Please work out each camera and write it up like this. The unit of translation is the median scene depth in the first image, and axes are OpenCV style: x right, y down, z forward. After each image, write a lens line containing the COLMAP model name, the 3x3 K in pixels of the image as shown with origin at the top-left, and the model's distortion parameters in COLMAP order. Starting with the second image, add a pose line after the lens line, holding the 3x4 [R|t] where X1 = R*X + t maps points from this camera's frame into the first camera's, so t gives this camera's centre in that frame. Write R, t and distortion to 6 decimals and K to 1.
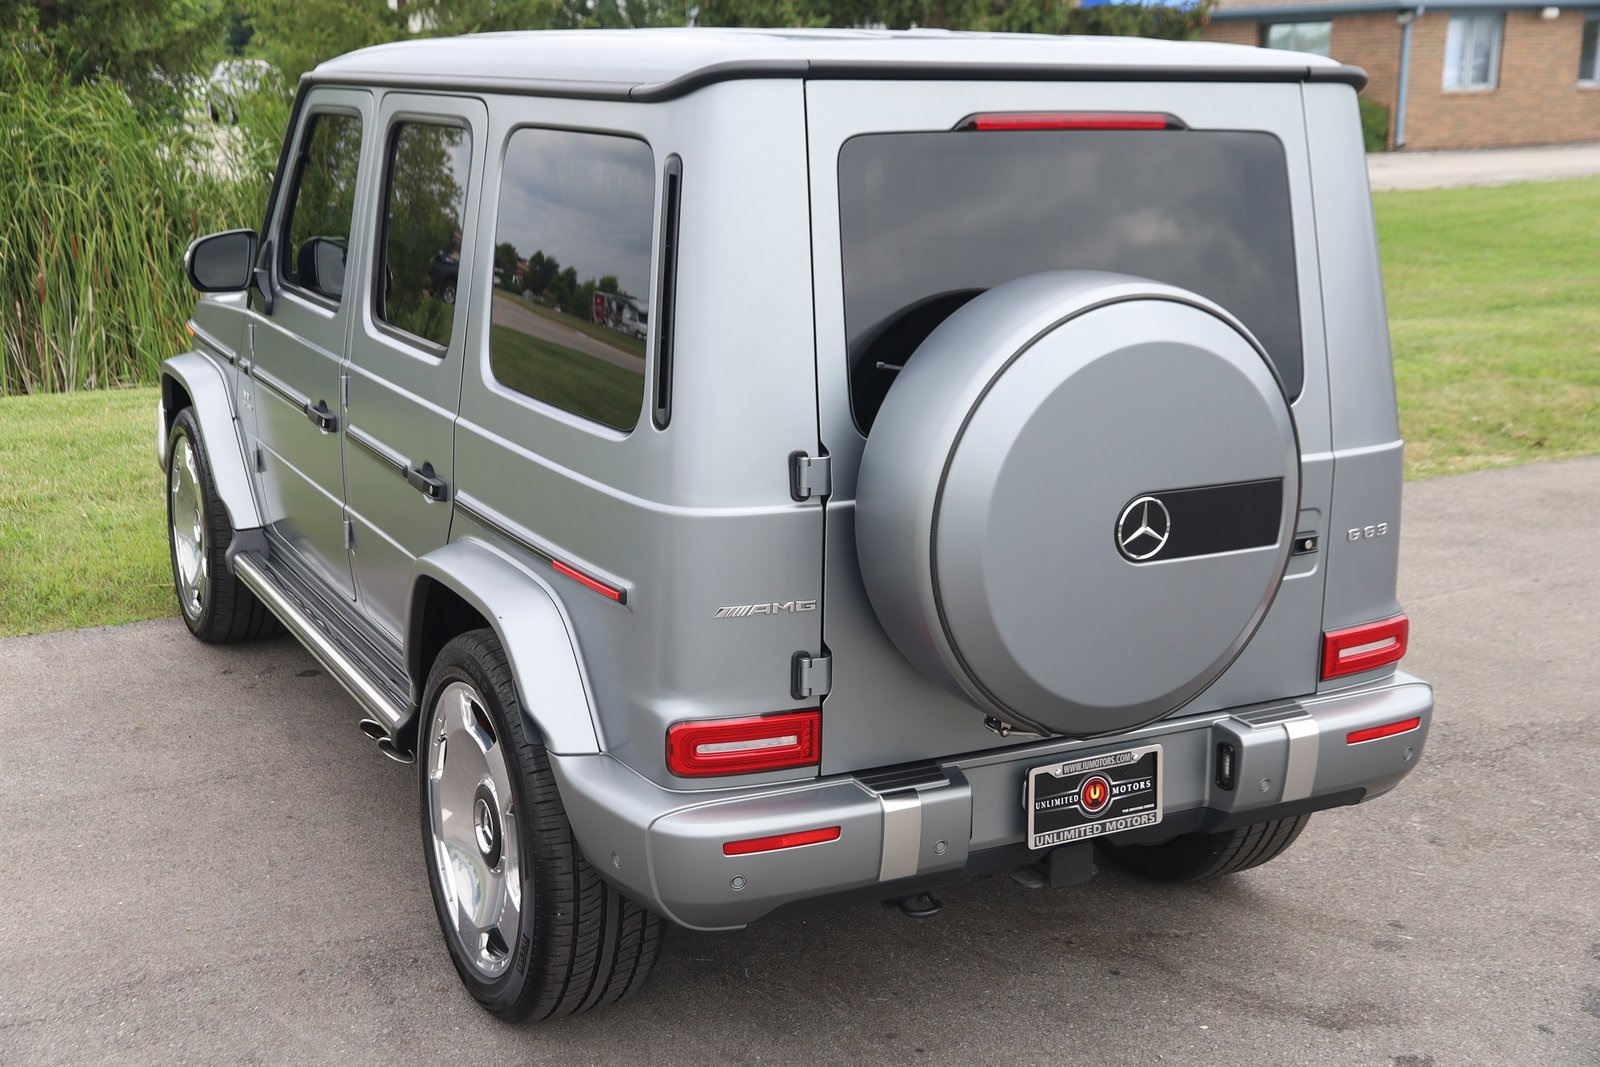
lens RADIAL K [[1910.5, 0, 800.0], [0, 1910.5, 533.5], [0, 0, 1]] dist [0.072307, -0.000745]
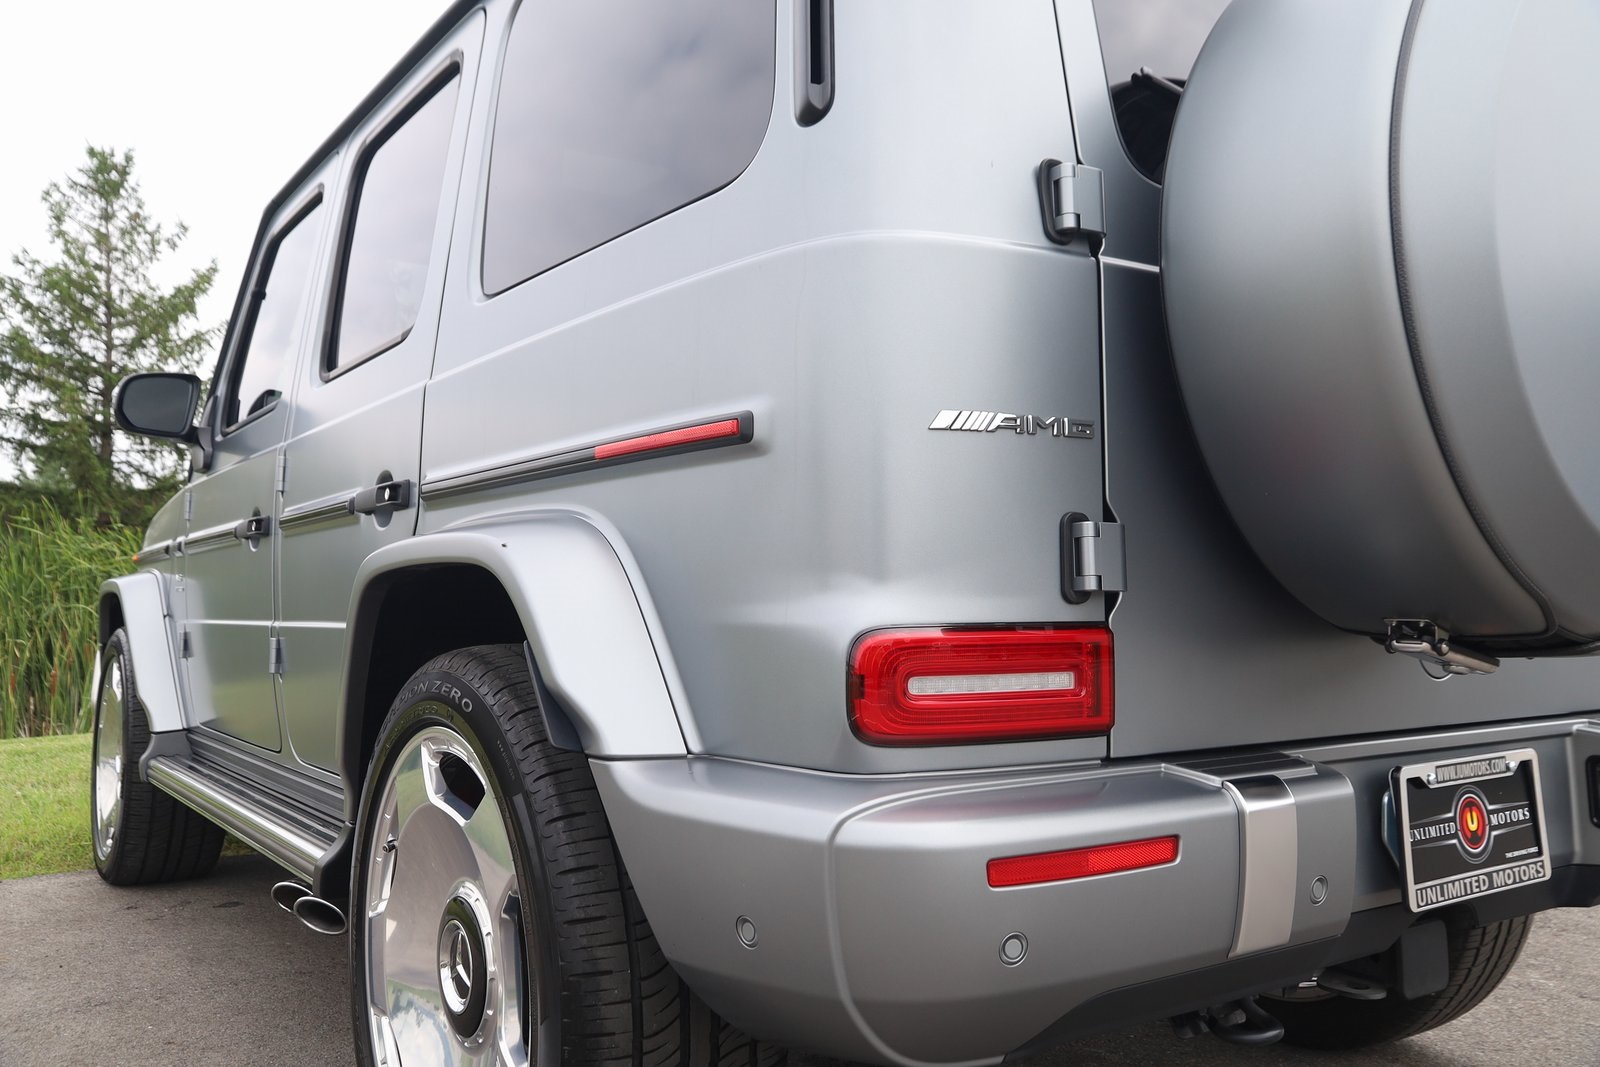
lens RADIAL K [[1309.4, 0, 800.0], [0, 1309.4, 533.5], [0, 0, 1]] dist [-0.051093, 0.100398]
pose [[0.992357, -0.012979, 0.122719, -0.113515], [0.047991, 0.956763, -0.286883, 0.157013], [-0.113690, 0.290580, 0.950073, 0.597072]]
